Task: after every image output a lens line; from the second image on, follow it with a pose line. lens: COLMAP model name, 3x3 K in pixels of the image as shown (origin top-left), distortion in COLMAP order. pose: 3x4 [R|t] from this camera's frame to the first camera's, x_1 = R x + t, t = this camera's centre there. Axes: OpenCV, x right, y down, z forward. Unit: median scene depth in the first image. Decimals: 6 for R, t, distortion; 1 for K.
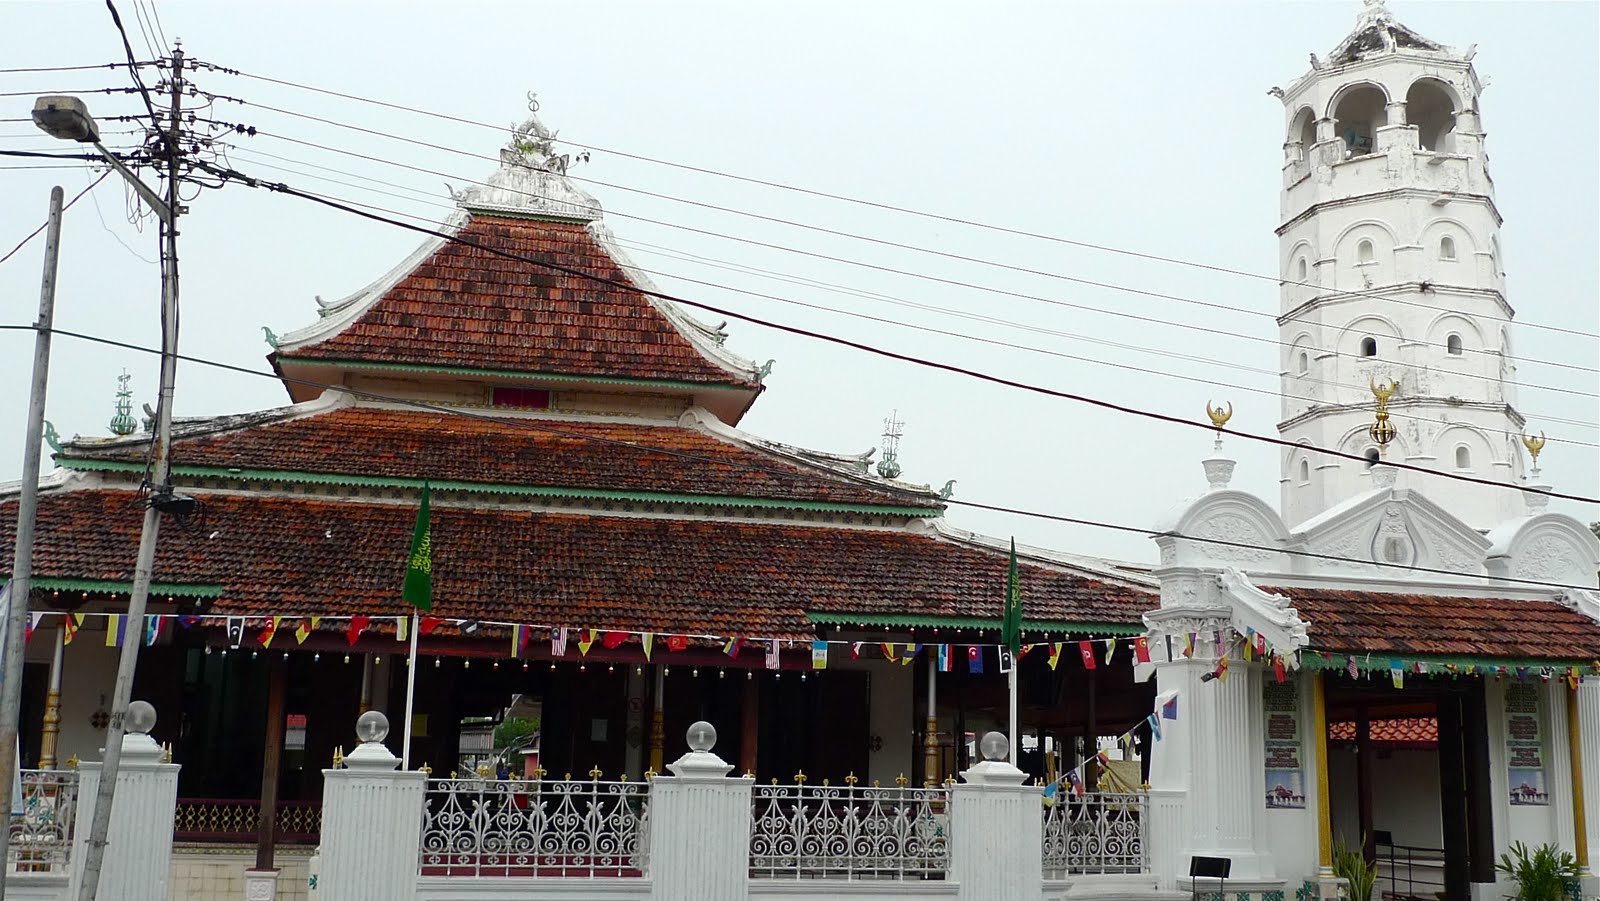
lens RADIAL K [[1517.3, 0, 795.3], [0, 1517.3, 588.4], [0, 0, 1]] dist [-0.024624, -0.014496]
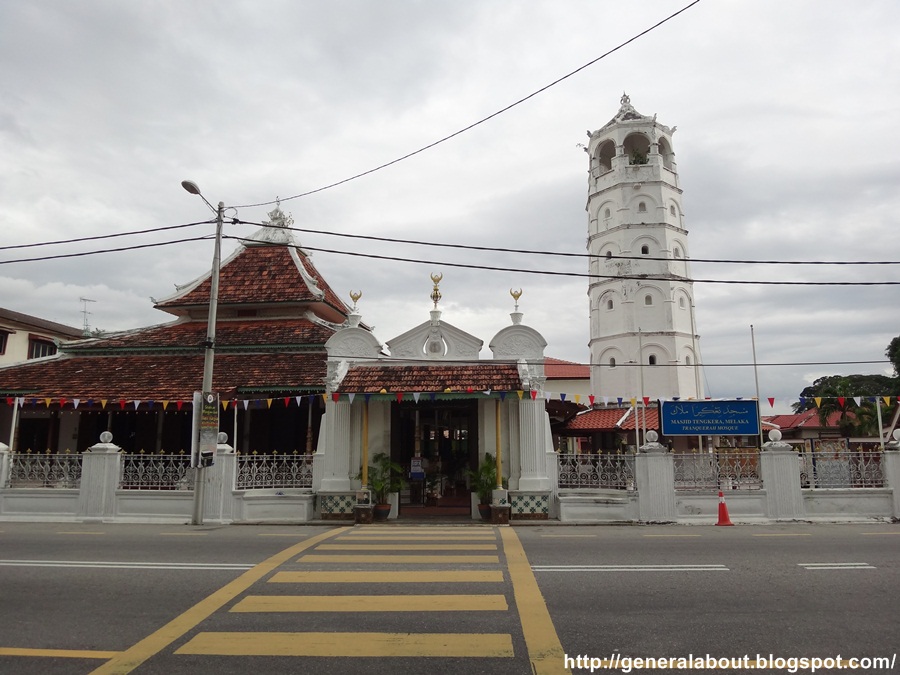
lens RADIAL K [[594.0, 0, 453.3], [0, 594.0, 377.0], [0, 0, 1]] dist [-0.028943, -0.001453]
pose [[0.956537, -0.059670, -0.285439, 0.455172], [0.058541, 0.998207, -0.012497, 0.021853], [0.285673, -0.004756, 0.958315, 0.094640]]
